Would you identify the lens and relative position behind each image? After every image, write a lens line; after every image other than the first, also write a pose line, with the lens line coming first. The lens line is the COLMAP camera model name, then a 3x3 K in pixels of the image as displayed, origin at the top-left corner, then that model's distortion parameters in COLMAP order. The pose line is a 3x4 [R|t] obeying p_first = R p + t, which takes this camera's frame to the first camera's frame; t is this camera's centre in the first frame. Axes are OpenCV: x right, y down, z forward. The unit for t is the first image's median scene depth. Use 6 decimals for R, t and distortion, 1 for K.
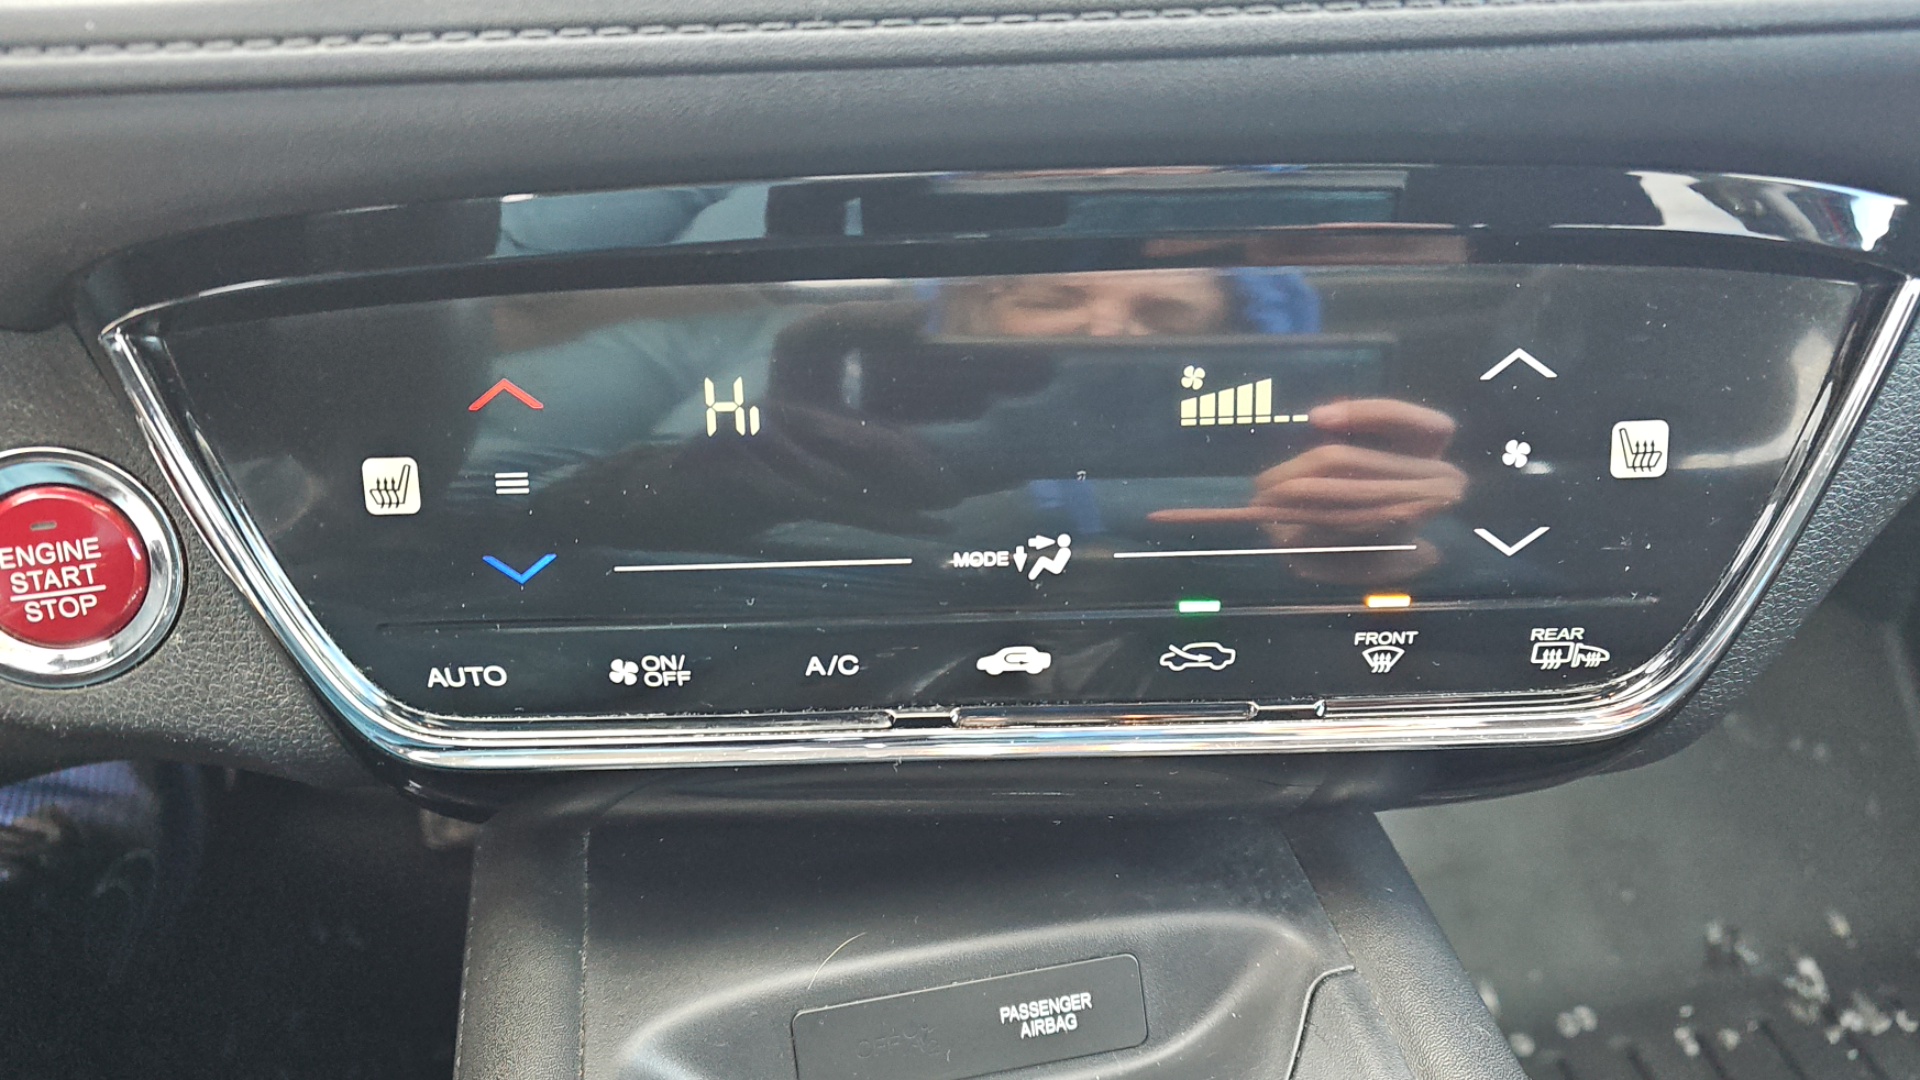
lens RADIAL K [[1346.9, 0, 964.2], [0, 1346.9, 507.7], [0, 0, 1]] dist [0.082803, -0.066573]
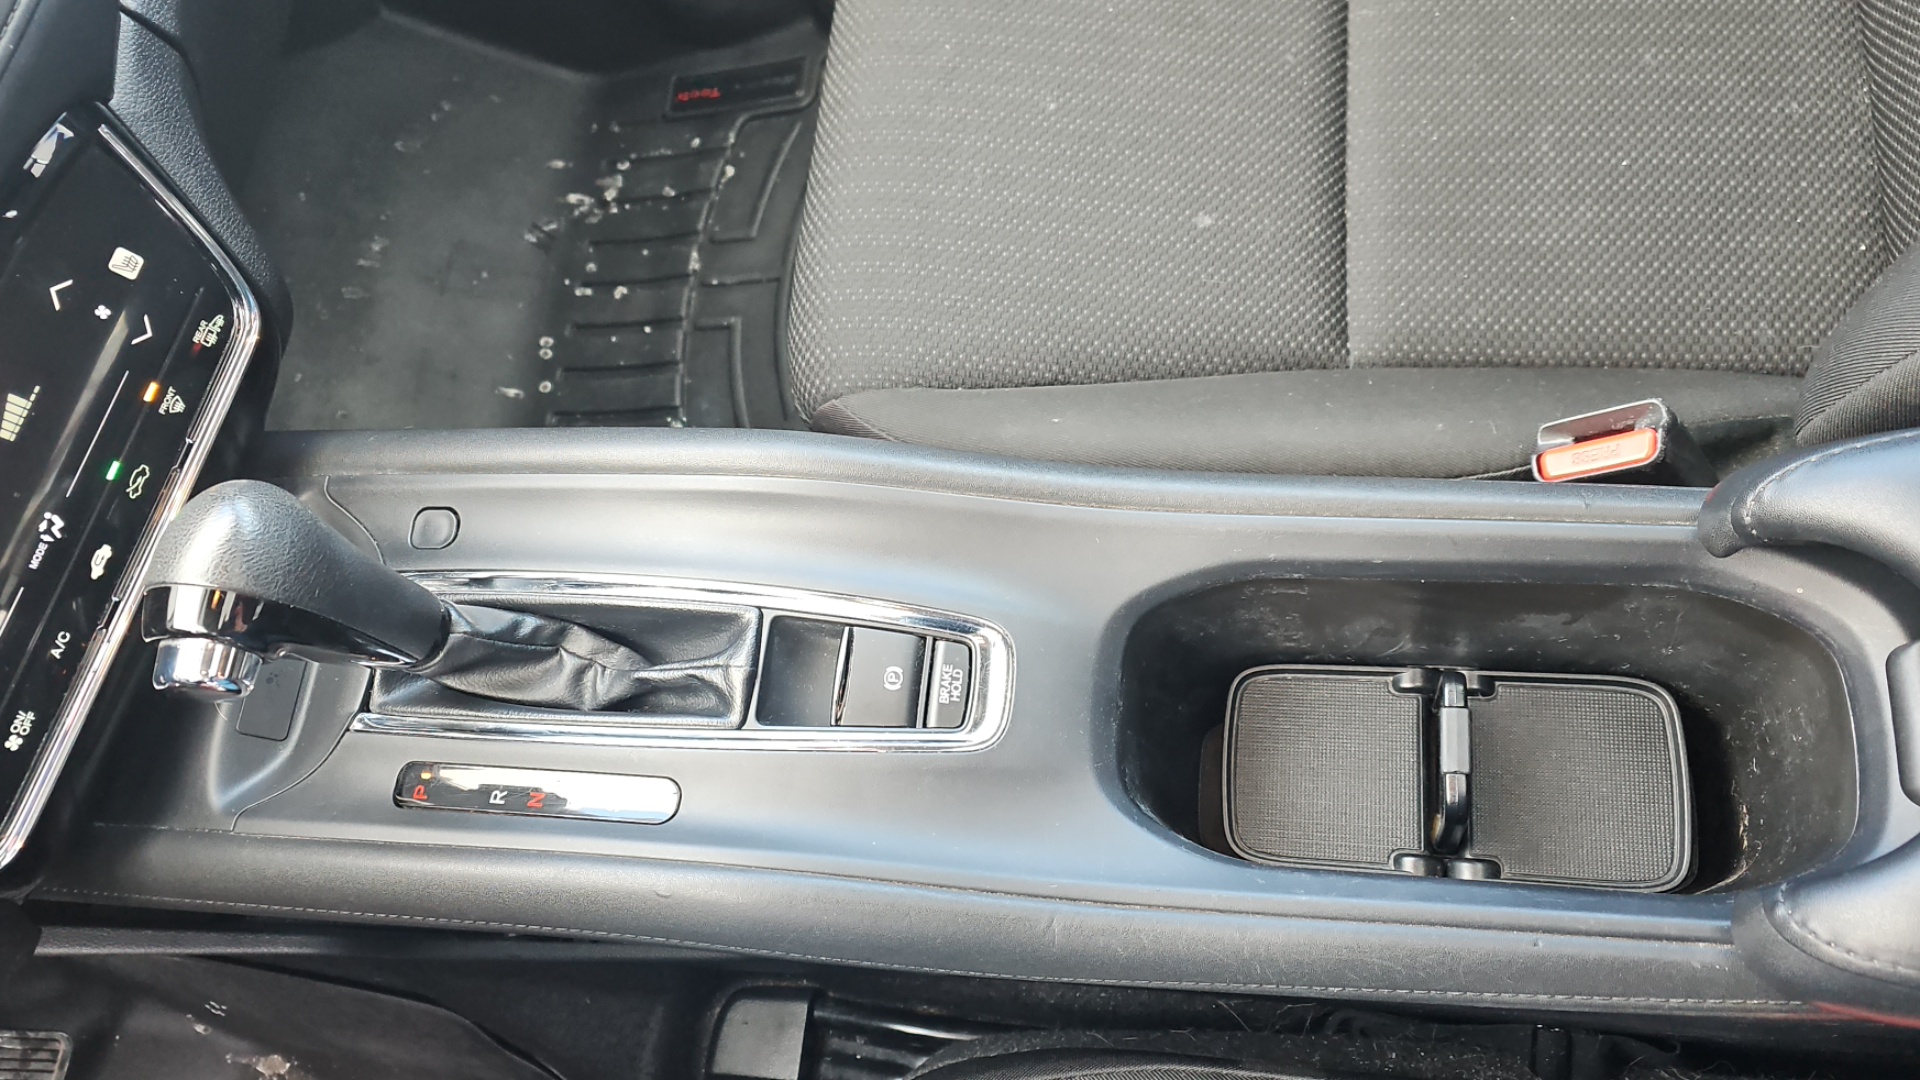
lens RADIAL K [[1385.7, 0, 955.5], [0, 1385.7, 533.9], [0, 0, 1]] dist [0.085001, -0.065653]
pose [[0.287659, -0.914372, 0.284915, -0.167059], [0.748522, 0.400227, 0.528709, -0.071026], [-0.597467, 0.061177, 0.799556, -1.537177]]
